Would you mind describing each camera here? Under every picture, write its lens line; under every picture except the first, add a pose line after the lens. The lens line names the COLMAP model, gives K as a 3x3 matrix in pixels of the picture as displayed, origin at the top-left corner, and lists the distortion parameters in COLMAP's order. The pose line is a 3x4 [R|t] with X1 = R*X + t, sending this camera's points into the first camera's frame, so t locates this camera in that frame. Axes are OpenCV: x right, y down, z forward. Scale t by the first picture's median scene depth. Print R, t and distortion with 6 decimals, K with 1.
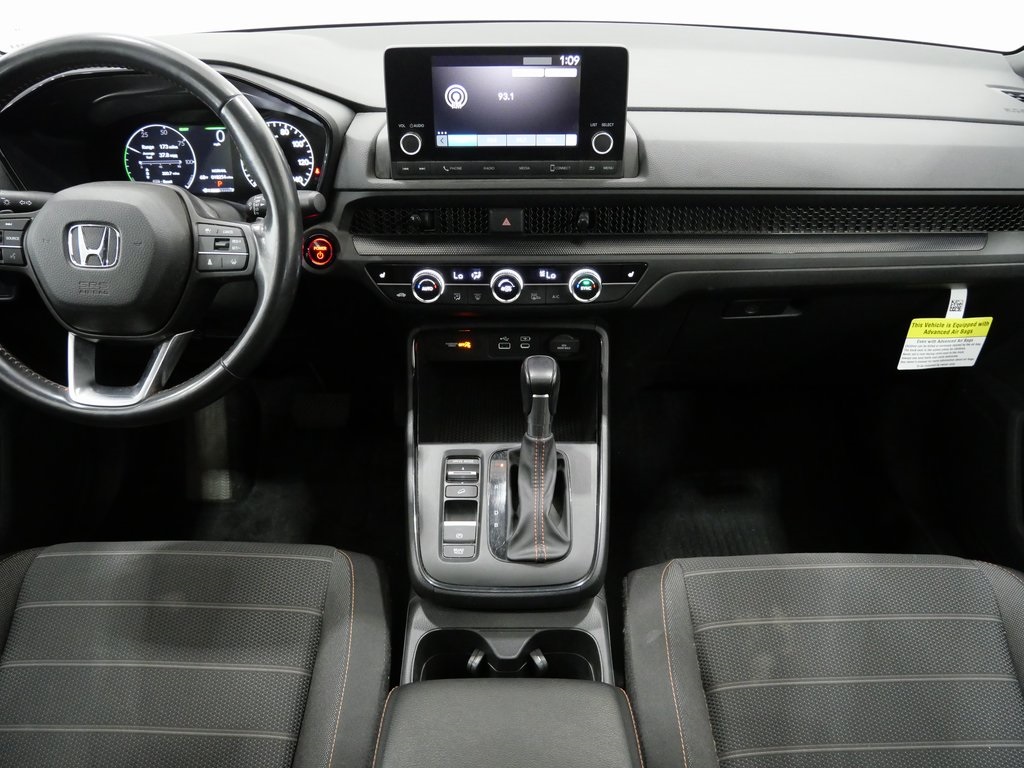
lens RADIAL K [[737.6, 0, 511.5], [0, 737.6, 389.6], [0, 0, 1]] dist [-0.055425, 0.018311]
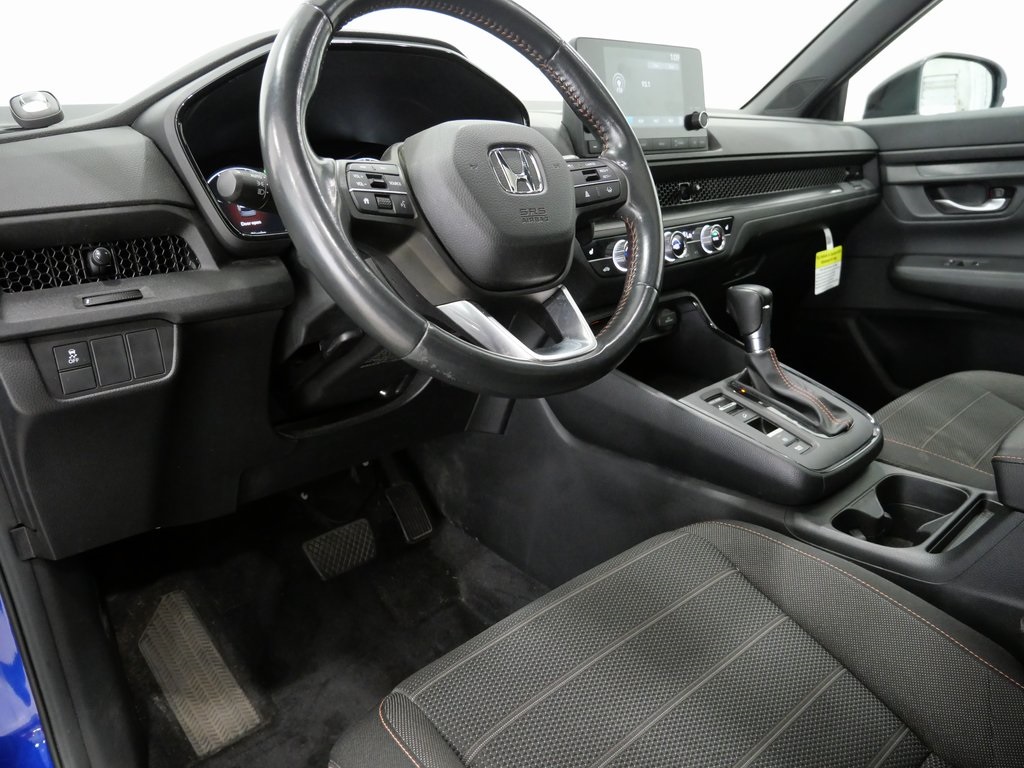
lens RADIAL K [[737.6, 0, 521.9], [0, 737.6, 387.9], [0, 0, 1]] dist [-0.055425, 0.018311]
pose [[0.732546, -0.236707, 0.638237, -0.970415], [0.425015, 0.891431, -0.157206, 0.134321], [-0.531732, 0.386421, 0.753618, 0.375871]]
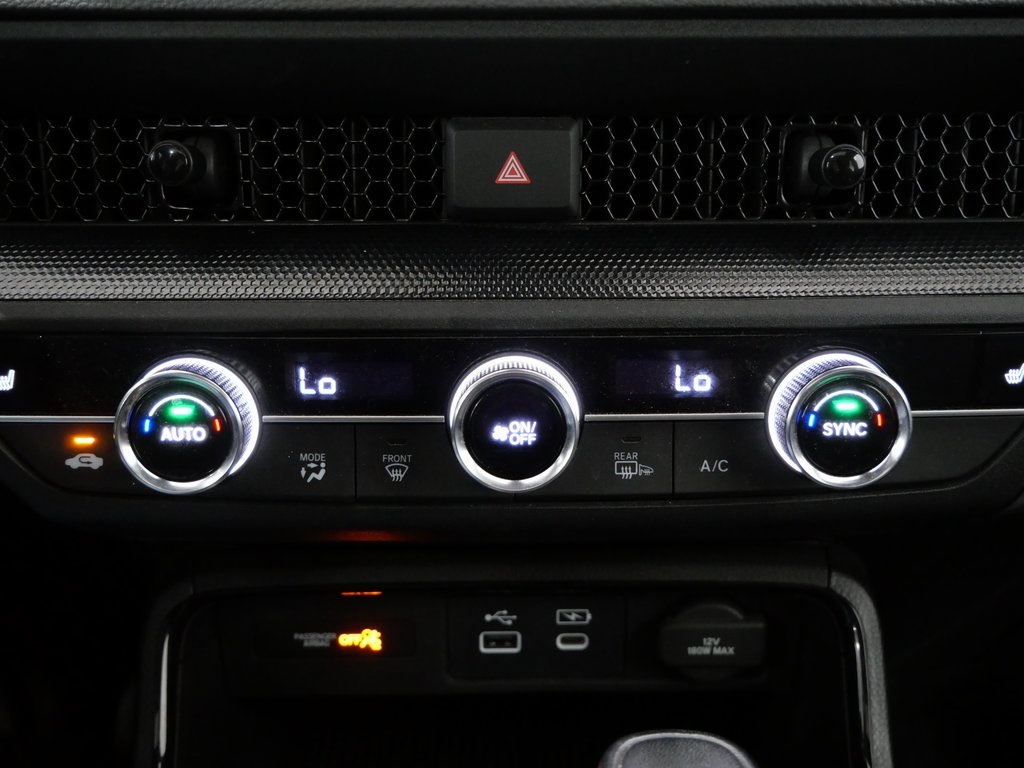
lens RADIAL K [[1110.7, 0, 512.1], [0, 1110.7, 385.3], [0, 0, 1]] dist [0.027396, 0.000000]
pose [[0.999828, -0.004447, 0.018013, -0.014539], [0.008148, 0.977470, -0.210918, -0.077970], [-0.016670, 0.211028, 0.977338, 0.661217]]
